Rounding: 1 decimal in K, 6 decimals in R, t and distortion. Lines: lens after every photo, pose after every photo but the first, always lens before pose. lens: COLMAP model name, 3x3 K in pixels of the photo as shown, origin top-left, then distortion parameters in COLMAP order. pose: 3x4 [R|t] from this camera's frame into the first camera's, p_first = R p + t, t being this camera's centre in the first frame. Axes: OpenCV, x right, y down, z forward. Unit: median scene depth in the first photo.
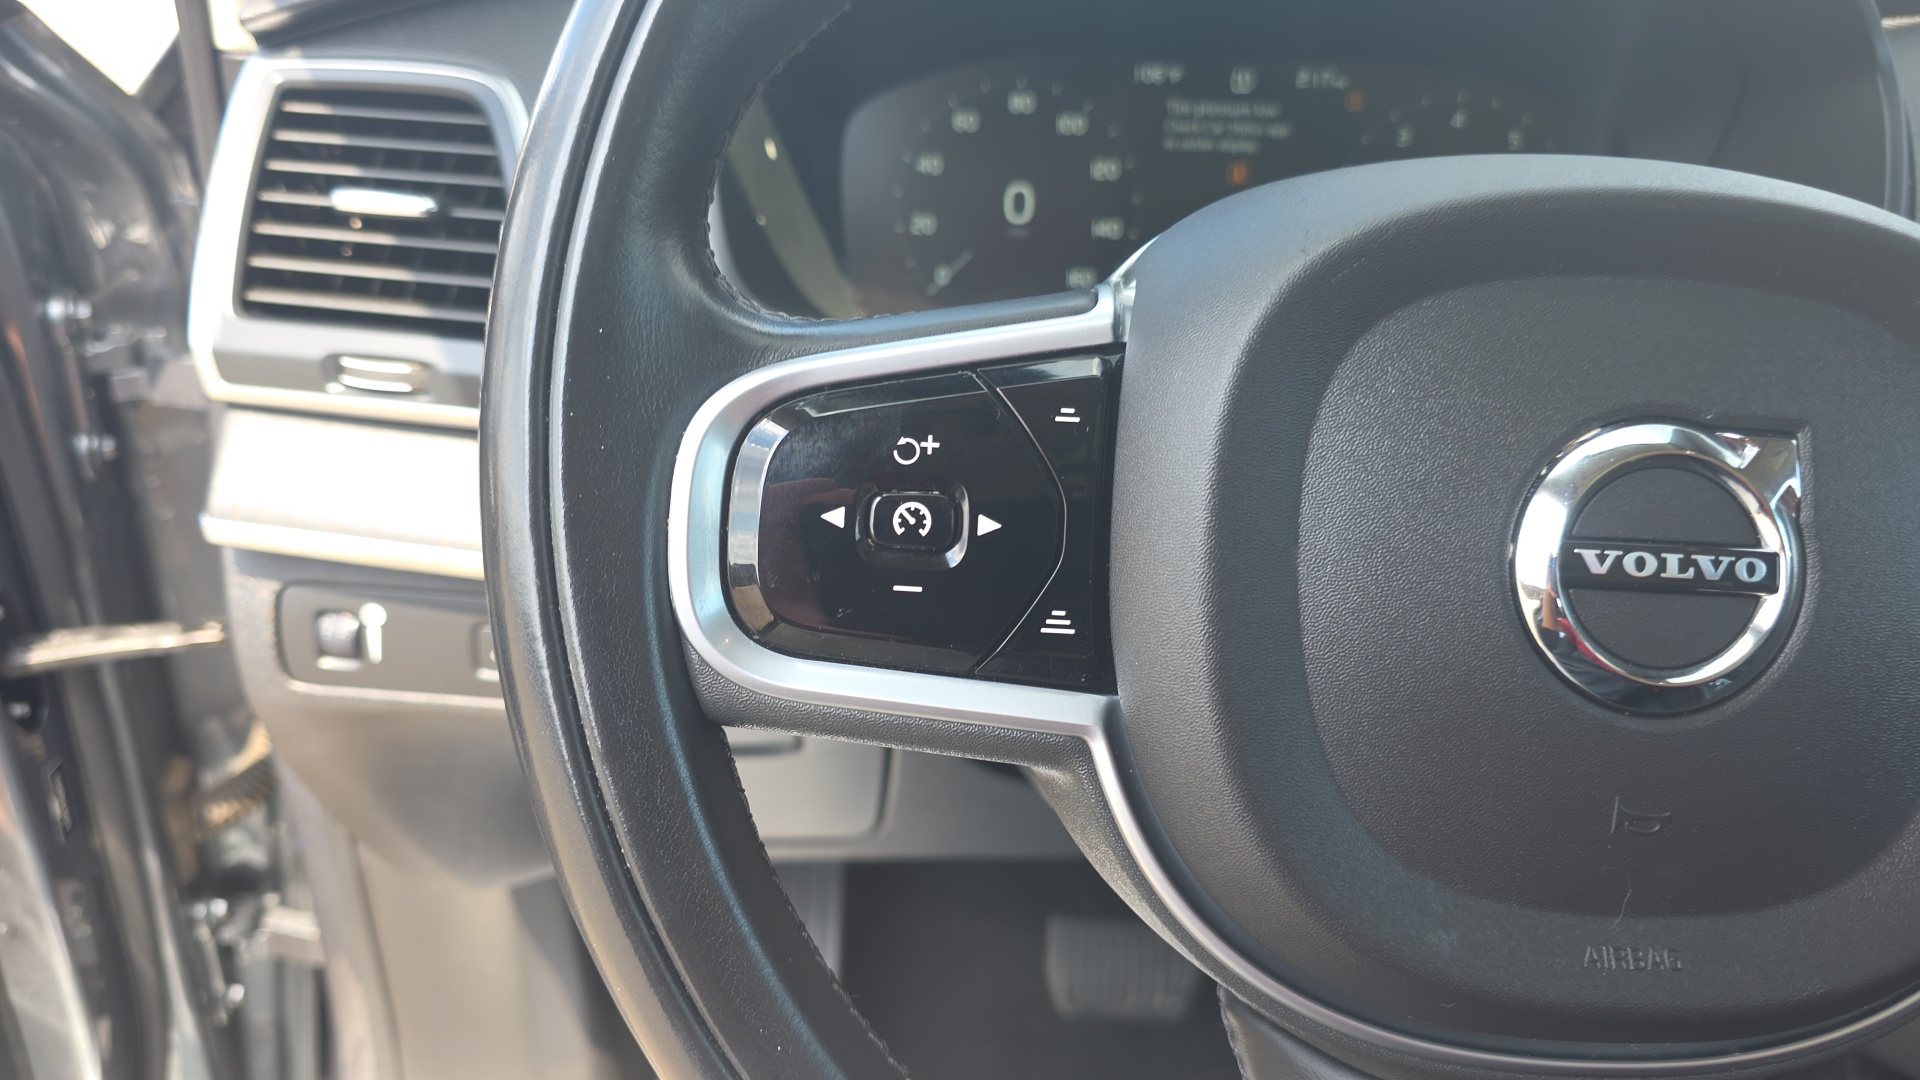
lens RADIAL K [[1361.4, 0, 989.0], [0, 1361.4, 517.9], [0, 0, 1]] dist [0.004941, -0.025623]
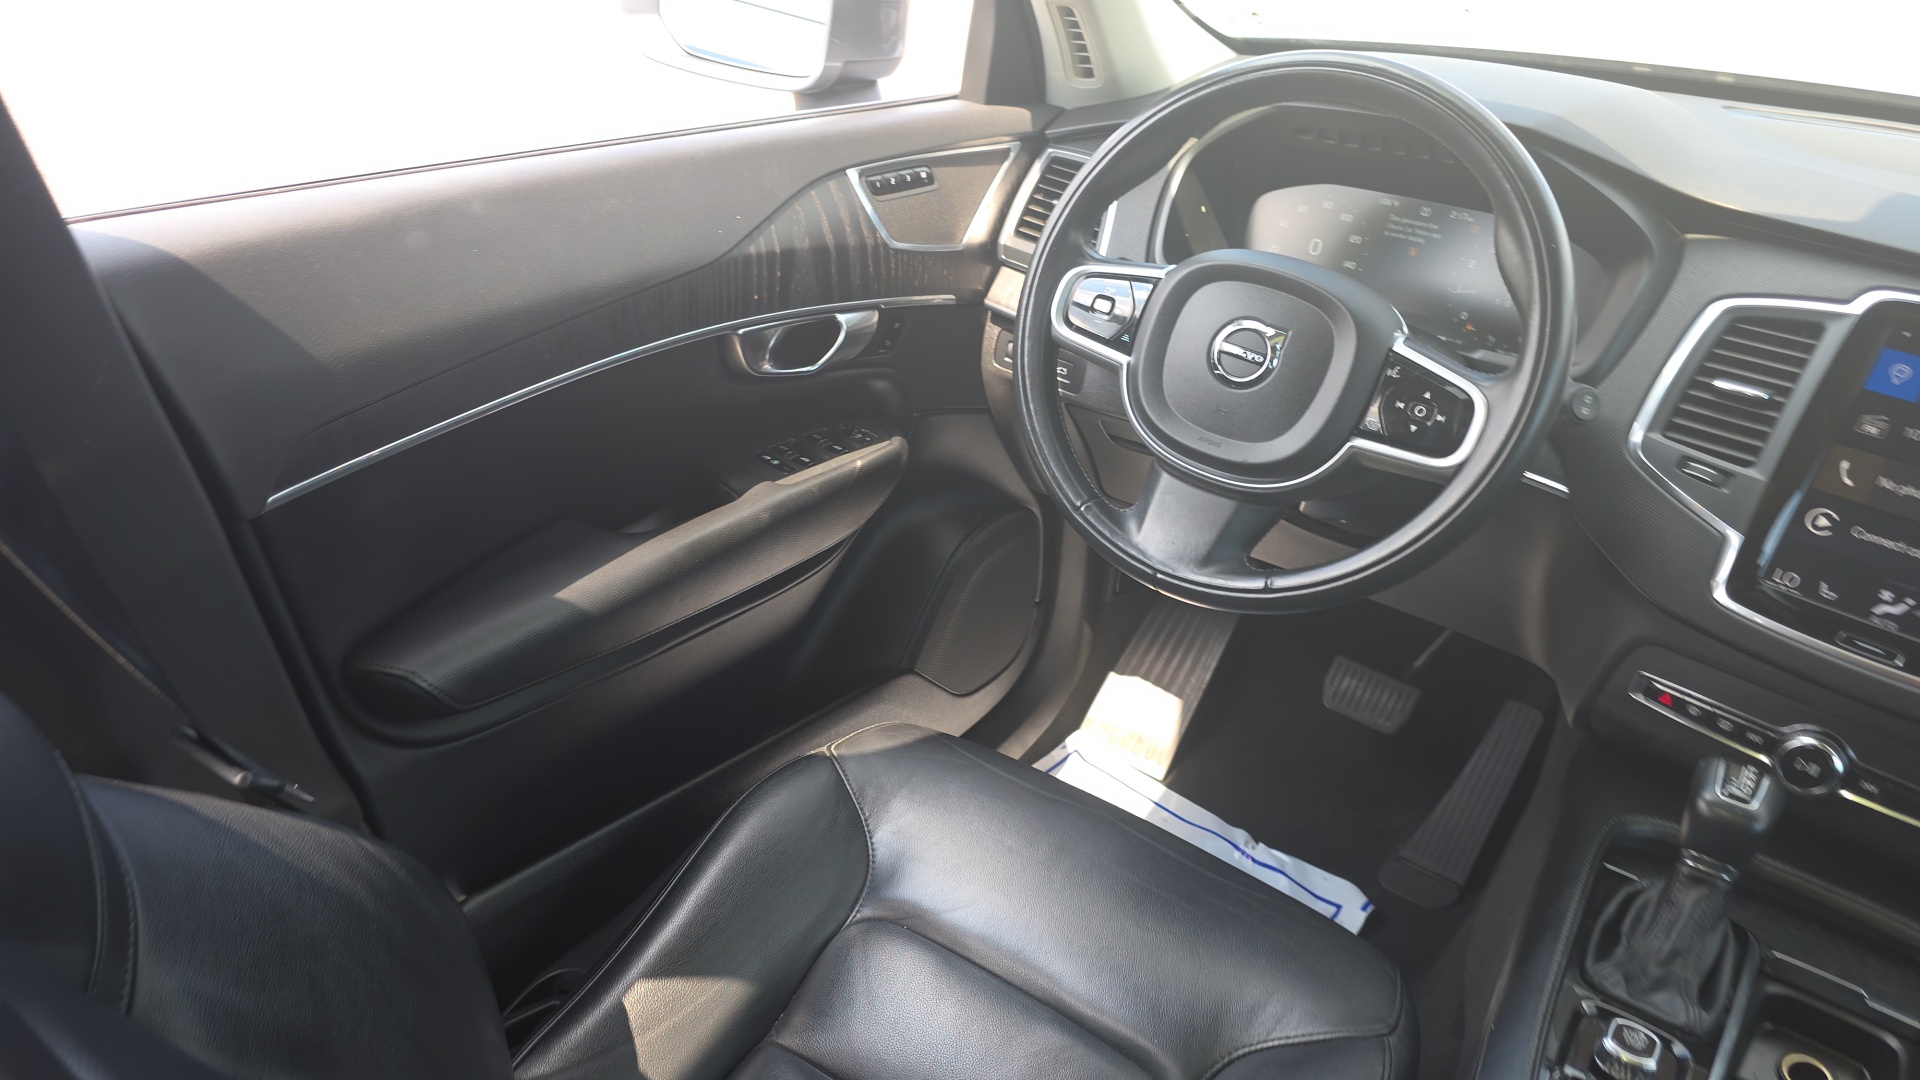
lens RADIAL K [[1301.4, 0, 939.7], [0, 1301.4, 550.9], [0, 0, 1]] dist [0.049435, -0.053959]
pose [[0.794465, 0.306929, -0.524042, 0.849998], [-0.278404, 0.950944, 0.134895, 0.139170], [0.539738, 0.038726, 0.840942, -1.211222]]
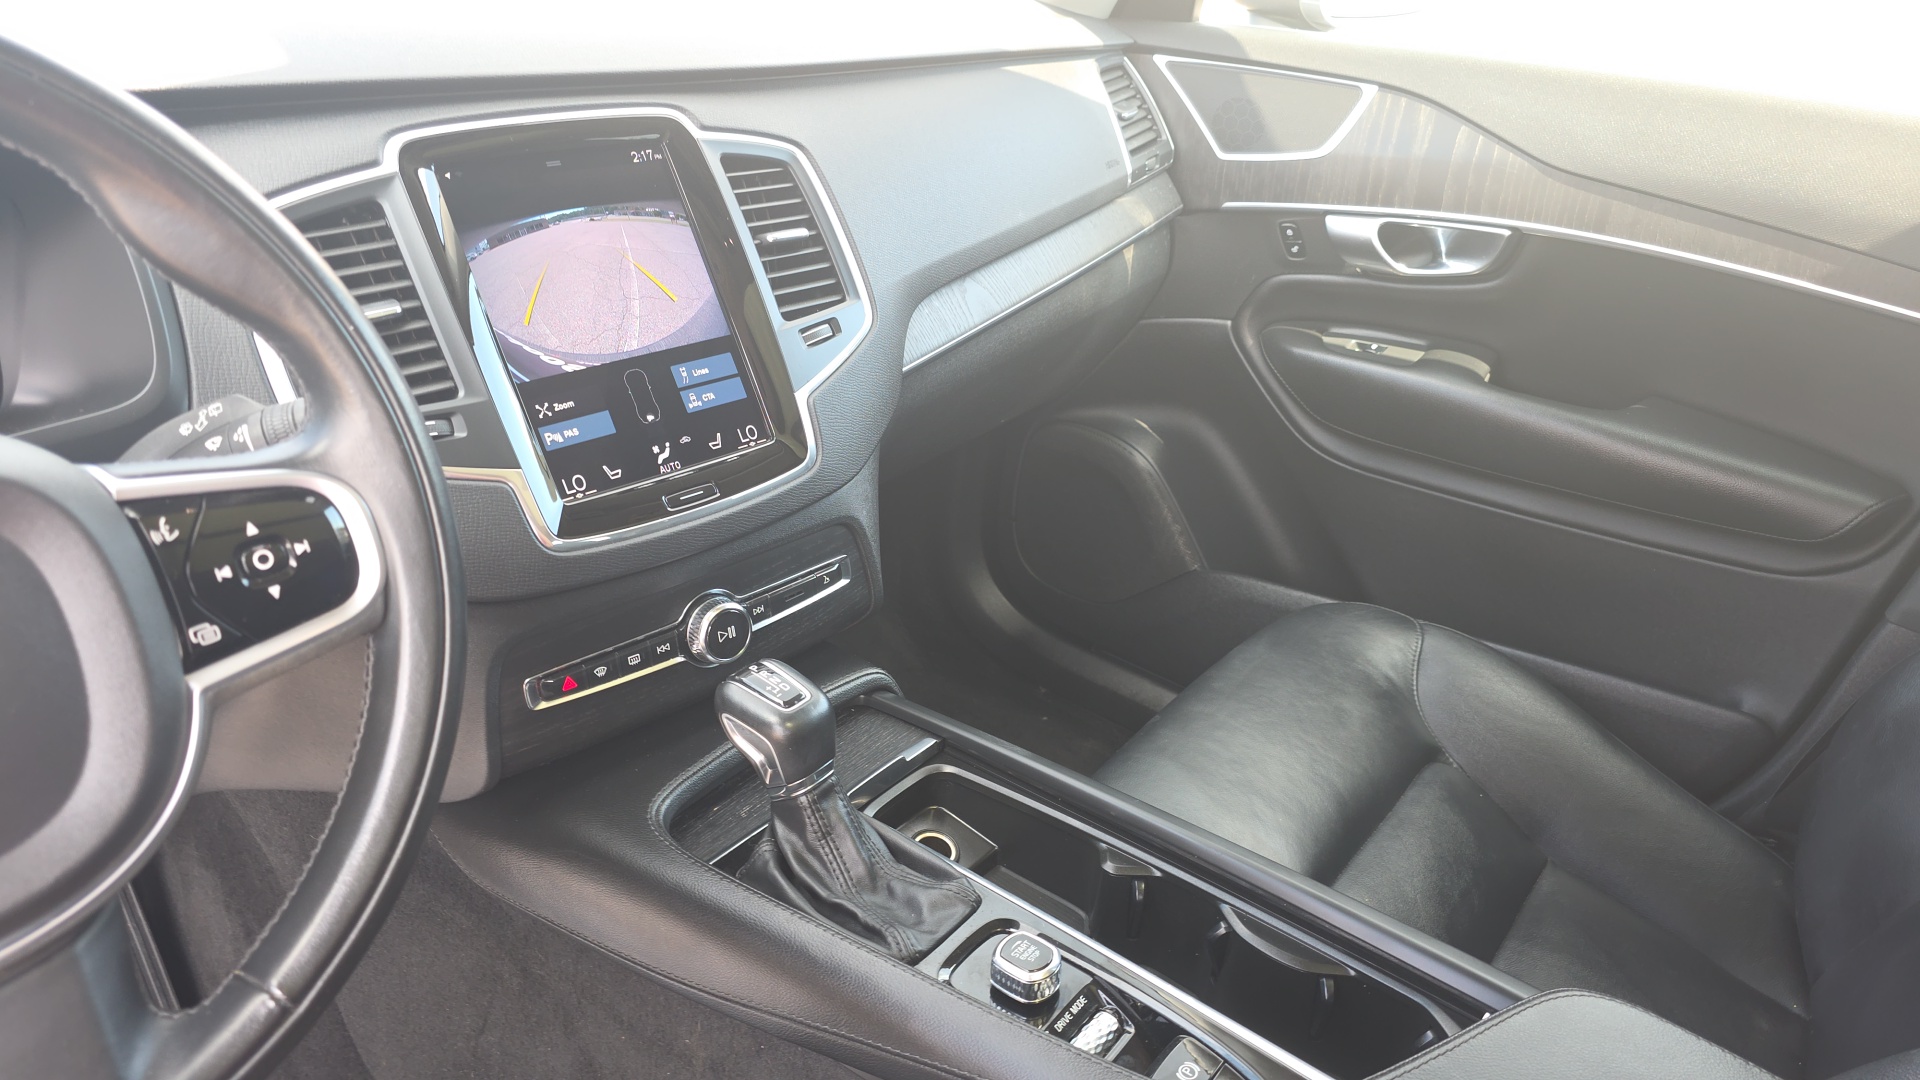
lens RADIAL K [[1301.4, 0, 983.2], [0, 1301.4, 535.1], [0, 0, 1]] dist [0.049435, -0.053959]
pose [[0.611814, -0.366019, 0.701223, 0.117880], [0.271871, 0.929797, 0.248123, -0.076968], [-0.742812, 0.038837, 0.668372, -0.468162]]
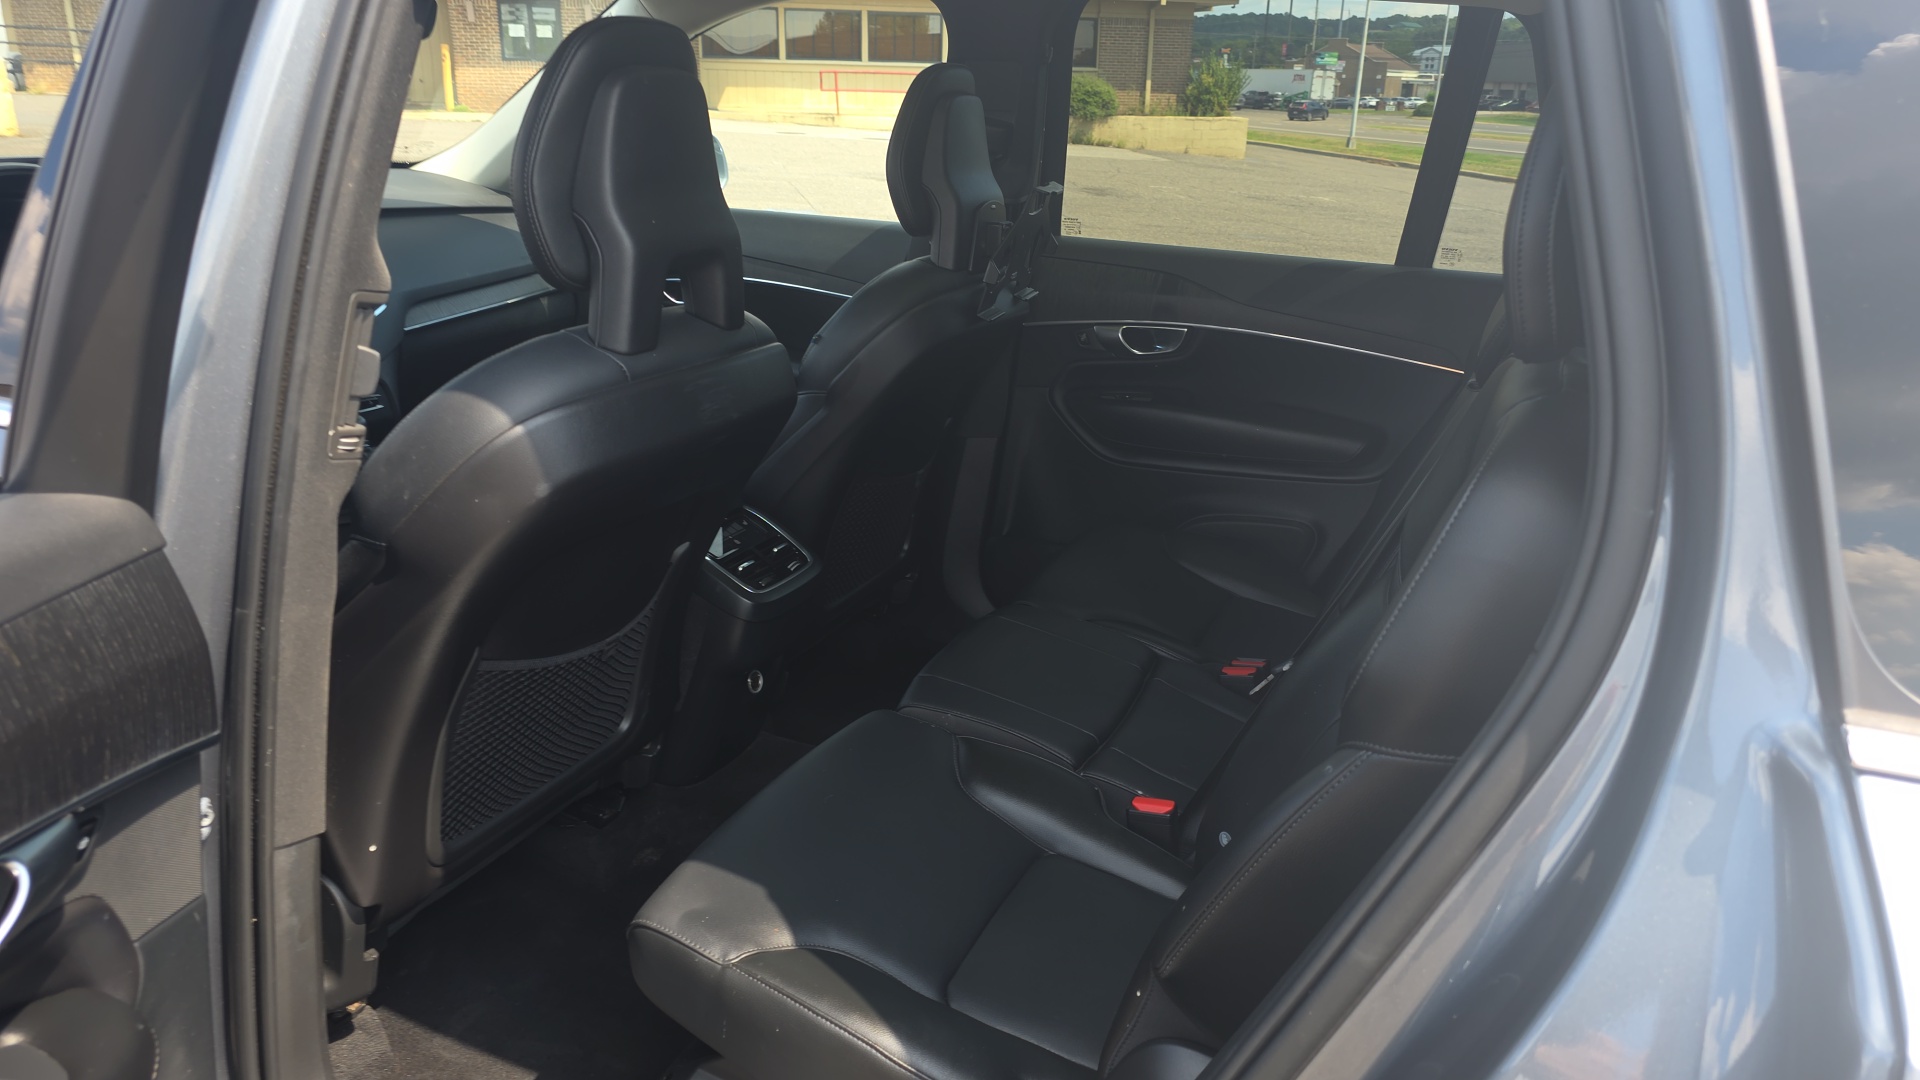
lens RADIAL K [[1301.4, 0, 957.5], [0, 1301.4, 536.6], [0, 0, 1]] dist [0.049435, -0.053959]
pose [[0.414007, -0.303912, 0.858042, -1.740699], [0.319100, 0.931258, 0.175879, 0.573980], [-0.852510, 0.200986, 0.482526, -2.659318]]
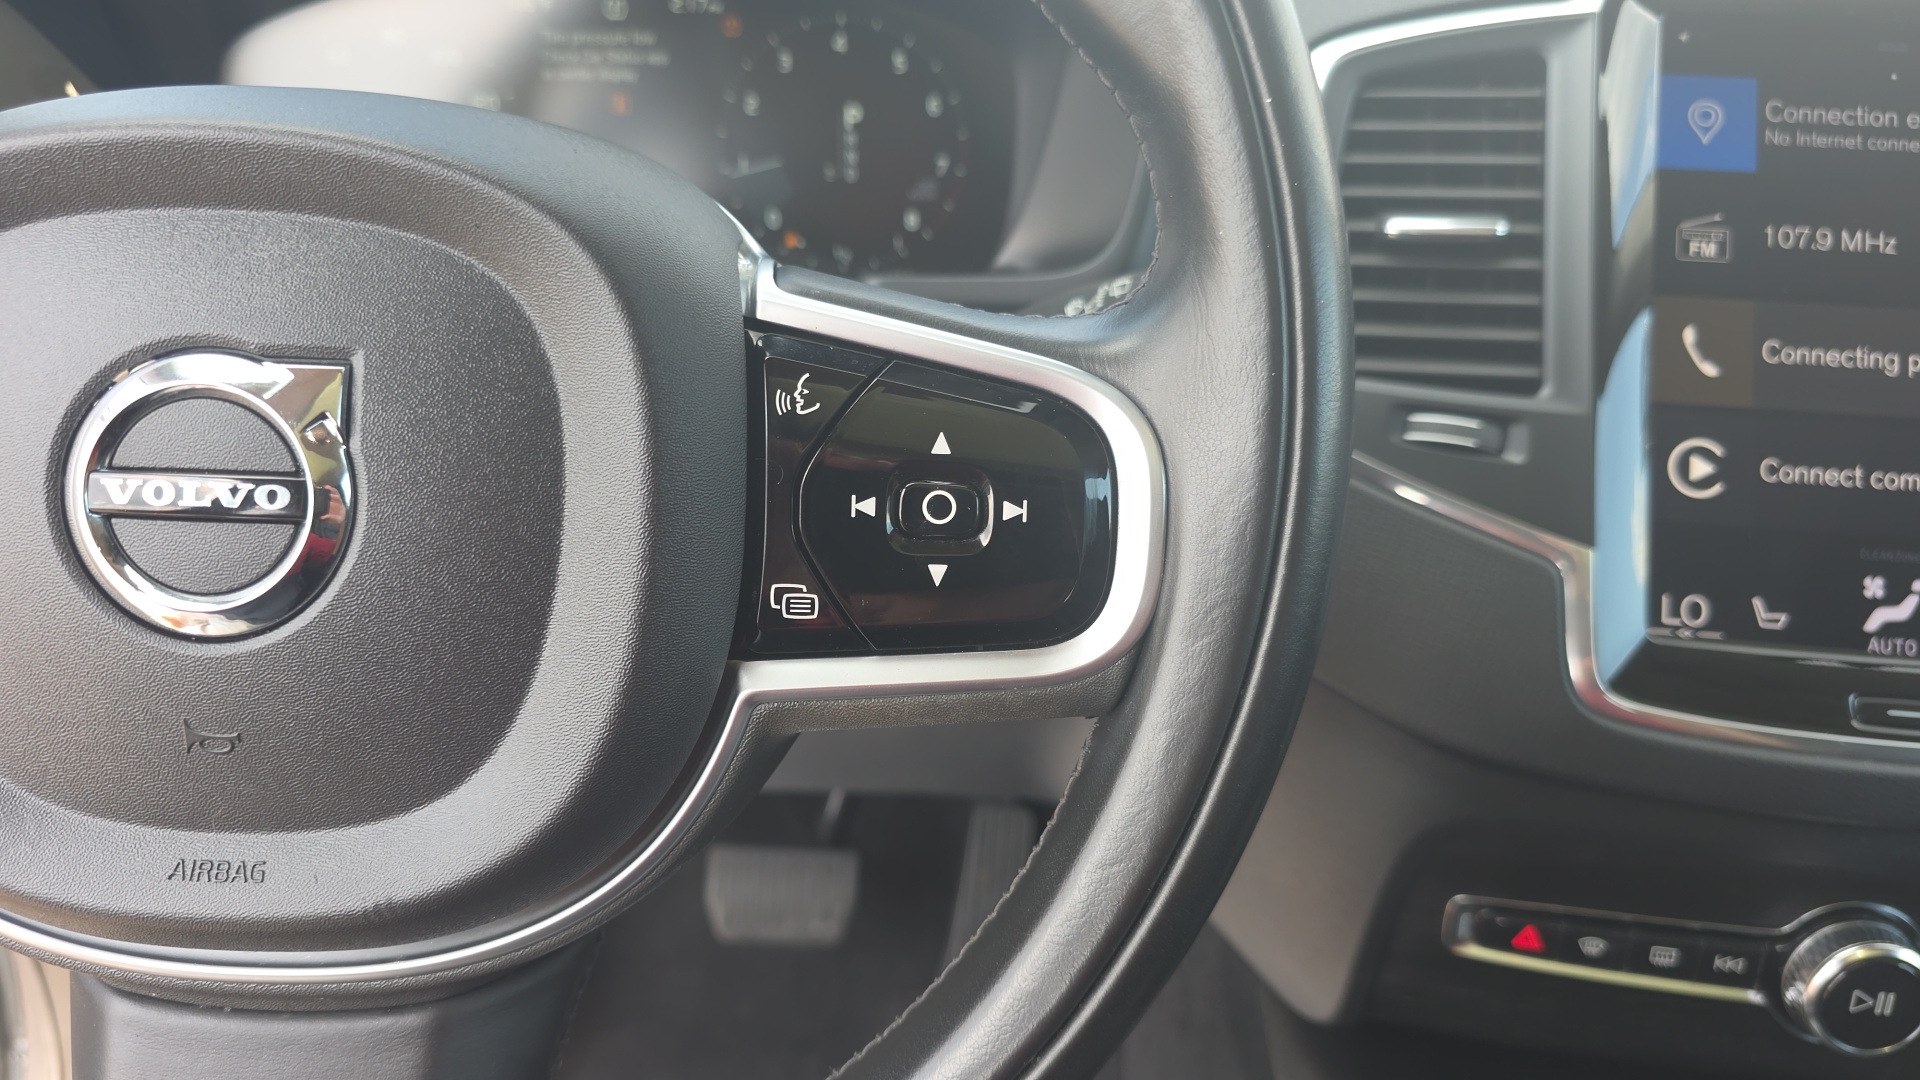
lens RADIAL K [[1361.4, 0, 933.4], [0, 1361.4, 558.9], [0, 0, 1]] dist [0.004941, -0.025623]
pose [[0.999665, -0.013039, -0.022364, 0.433344], [0.014655, 0.997175, 0.073671, 0.006361], [0.021340, -0.073974, 0.997032, -0.002677]]
